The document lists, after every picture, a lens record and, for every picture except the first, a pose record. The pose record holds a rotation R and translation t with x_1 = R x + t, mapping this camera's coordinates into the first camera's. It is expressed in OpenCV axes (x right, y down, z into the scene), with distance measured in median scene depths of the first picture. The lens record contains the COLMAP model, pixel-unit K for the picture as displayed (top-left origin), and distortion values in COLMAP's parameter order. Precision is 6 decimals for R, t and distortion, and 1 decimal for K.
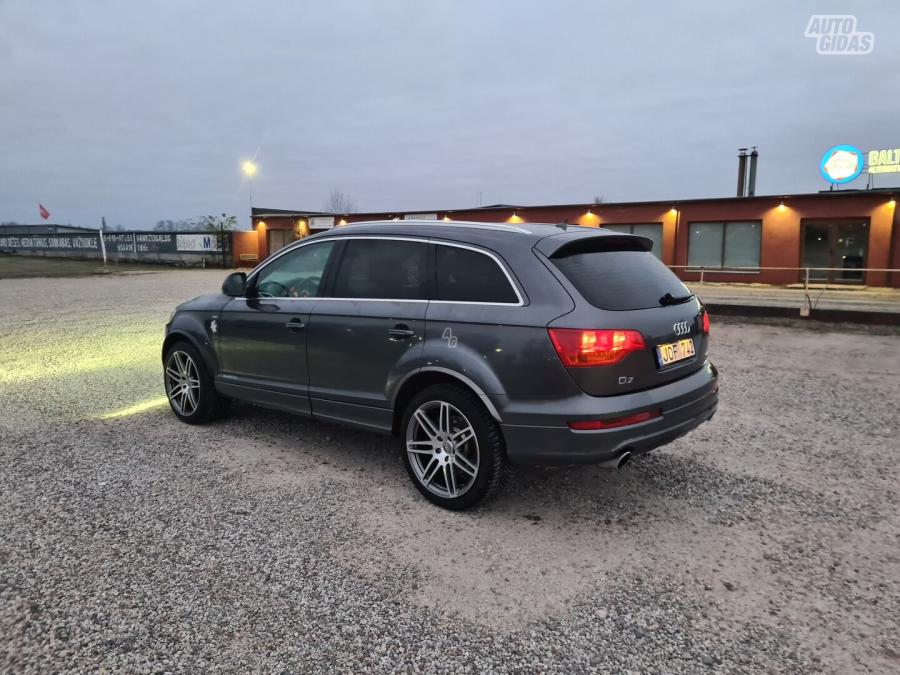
lens RADIAL K [[672.1, 0, 452.2], [0, 672.1, 335.8], [0, 0, 1]] dist [0.083214, -0.075793]
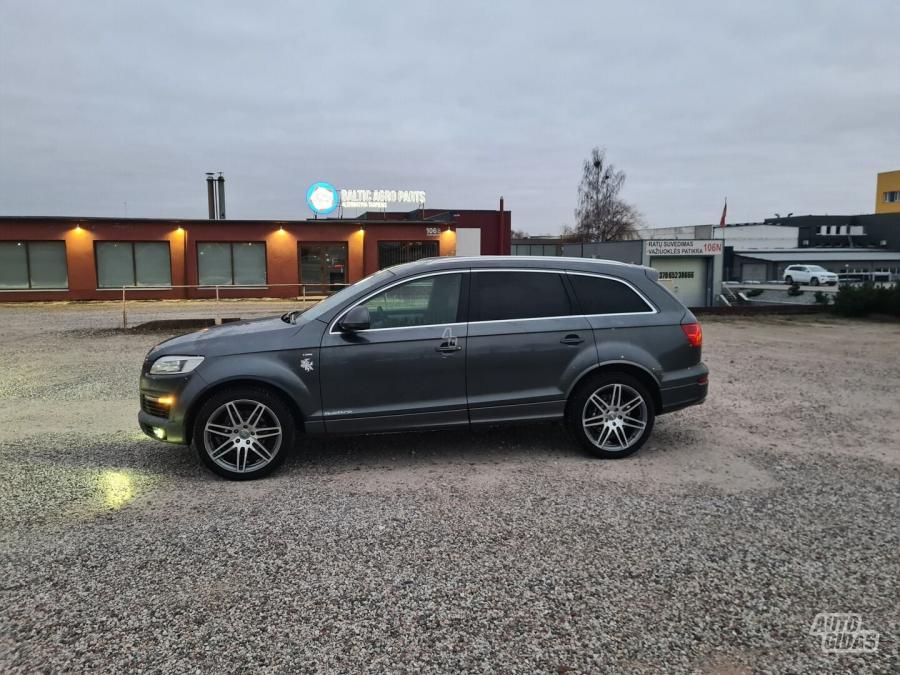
lens RADIAL K [[681.9, 0, 445.4], [0, 681.9, 335.6], [0, 0, 1]] dist [0.084379, -0.080125]
pose [[0.641467, -0.090775, 0.761761, -0.990919], [0.108653, 0.993715, 0.026920, -0.061427], [-0.759417, 0.065499, 0.647299, 0.235565]]
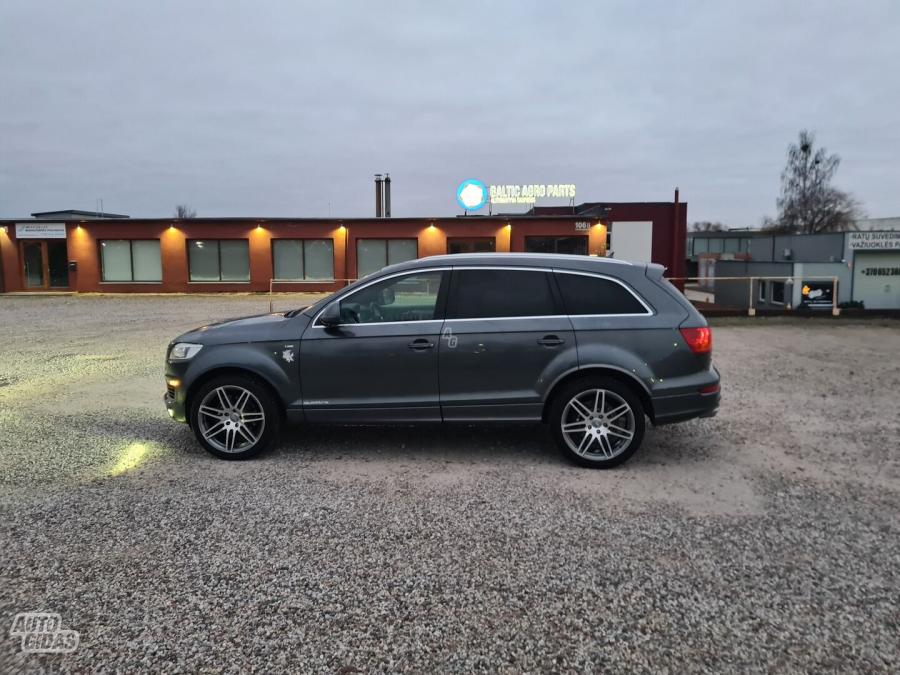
lens RADIAL K [[681.6, 0, 449.8], [0, 681.6, 325.2], [0, 0, 1]] dist [0.082332, -0.077588]
pose [[0.822518, -0.064811, 0.565034, -0.754694], [0.082672, 0.996558, -0.006037, -0.034644], [-0.562698, 0.051679, 0.825046, 0.018369]]
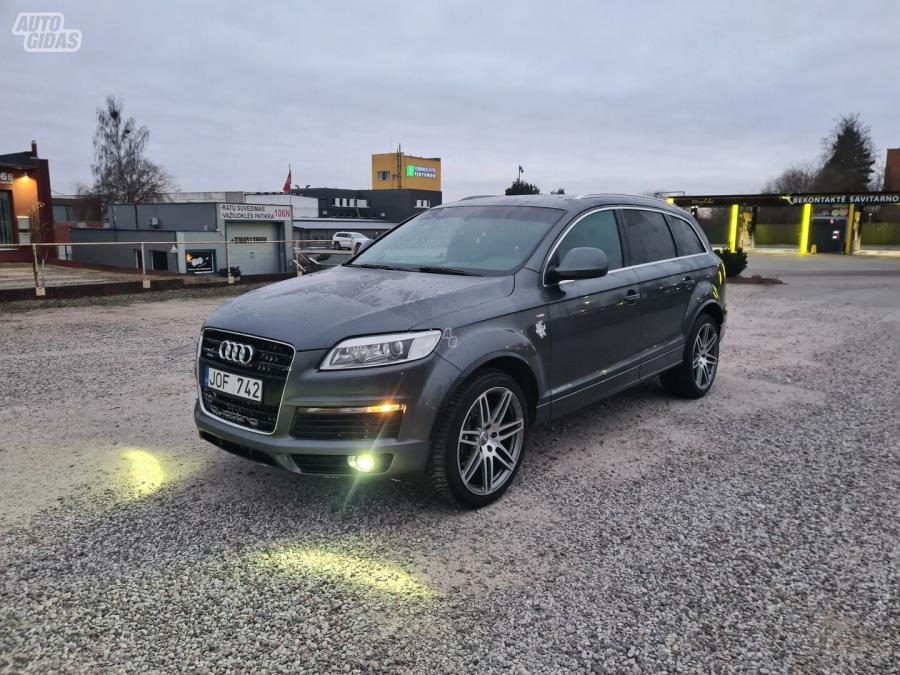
lens RADIAL K [[675.3, 0, 465.7], [0, 675.3, 339.6], [0, 0, 1]] dist [0.078052, -0.068247]
pose [[-0.022116, -0.165863, 0.985901, -1.077366], [0.128709, 0.977463, 0.167331, -0.134829], [-0.991436, 0.130595, -0.000270, 1.117911]]
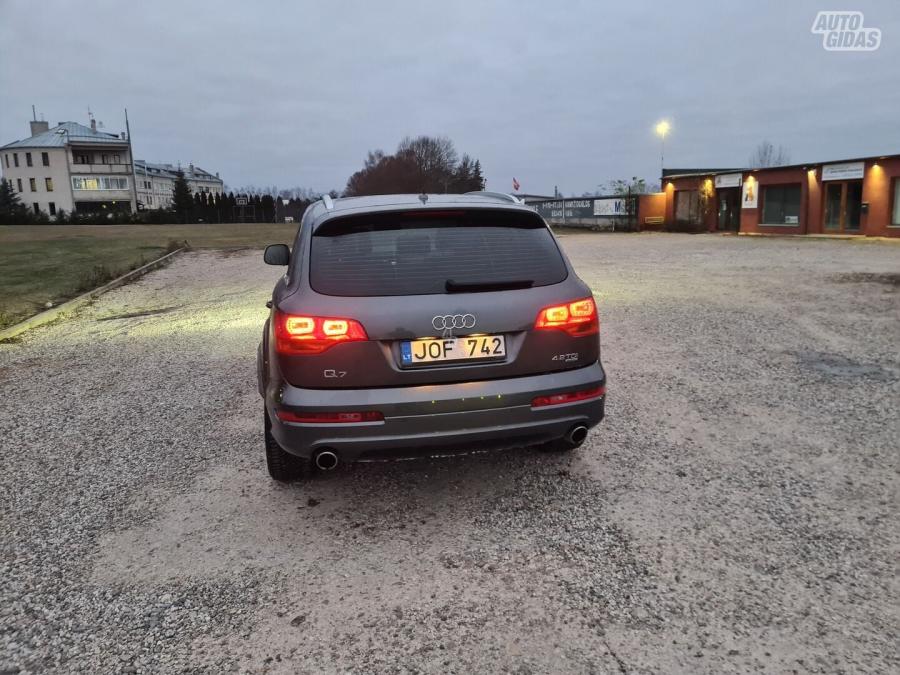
lens RADIAL K [[665.6, 0, 450.6], [0, 665.6, 337.6], [0, 0, 1]] dist [0.080114, -0.073527]
pose [[0.787458, 0.093897, -0.609175, 0.610480], [-0.057318, 0.995201, 0.079306, -0.040942], [0.613698, -0.027534, 0.789061, 0.263767]]
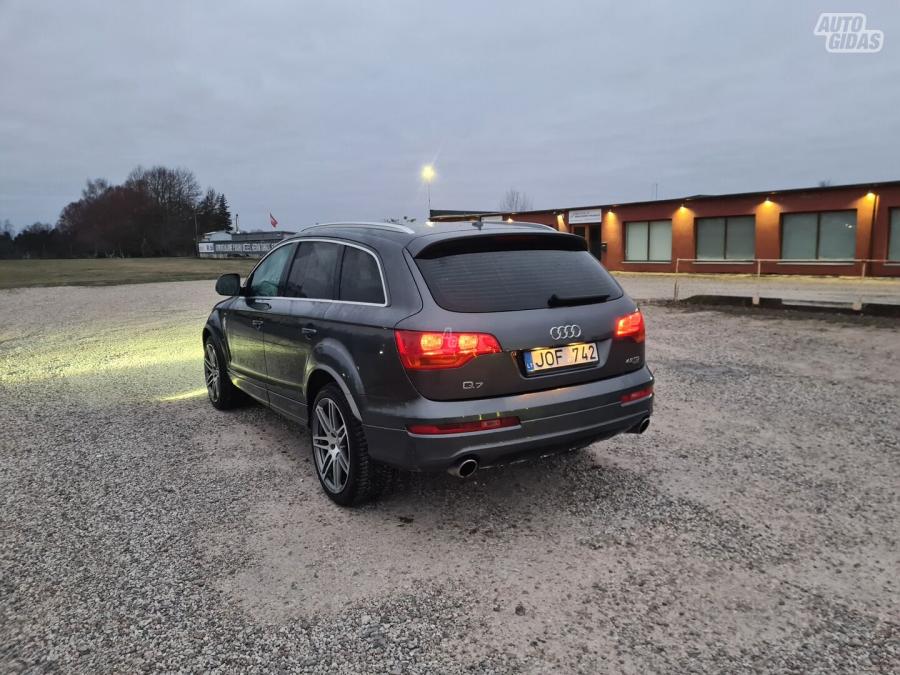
lens RADIAL K [[670.5, 0, 449.7], [0, 670.5, 339.5], [0, 0, 1]] dist [0.076416, -0.064585]
pose [[0.956028, 0.021598, -0.292479, 0.335691], [-0.018802, 0.999747, 0.012369, -0.006720], [0.292672, -0.006326, 0.956192, 0.053806]]
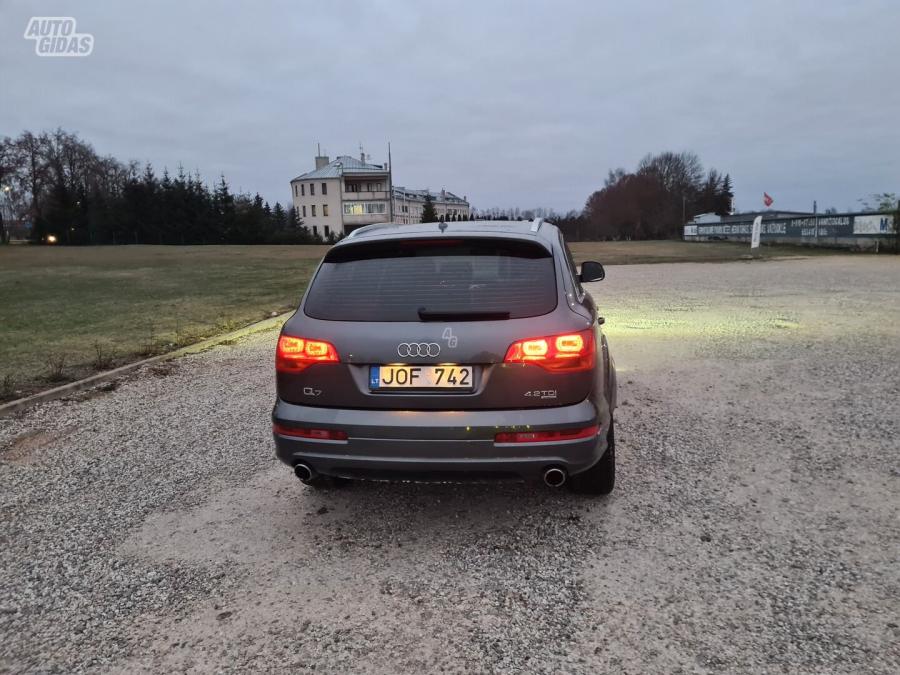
lens RADIAL K [[663.5, 0, 449.5], [0, 663.5, 337.4], [0, 0, 1]] dist [0.083408, -0.077902]
pose [[0.528413, 0.112048, -0.841561, 0.767588], [-0.088268, 0.993131, 0.076805, -0.067694], [0.844386, 0.033698, 0.534674, 0.437709]]
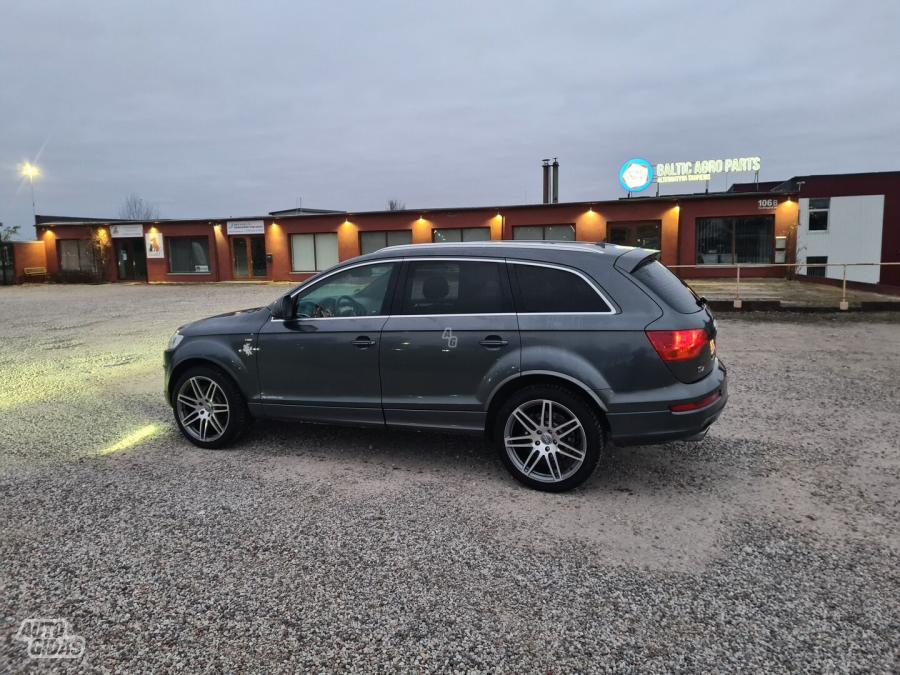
lens RADIAL K [[674.5, 0, 435.1], [0, 674.5, 329.0], [0, 0, 1]] dist [0.082829, -0.075386]
pose [[0.959870, -0.059635, 0.274032, -0.372023], [0.063307, 0.997984, -0.004568, -0.022407], [-0.273207, 0.021733, 0.961710, -0.053399]]
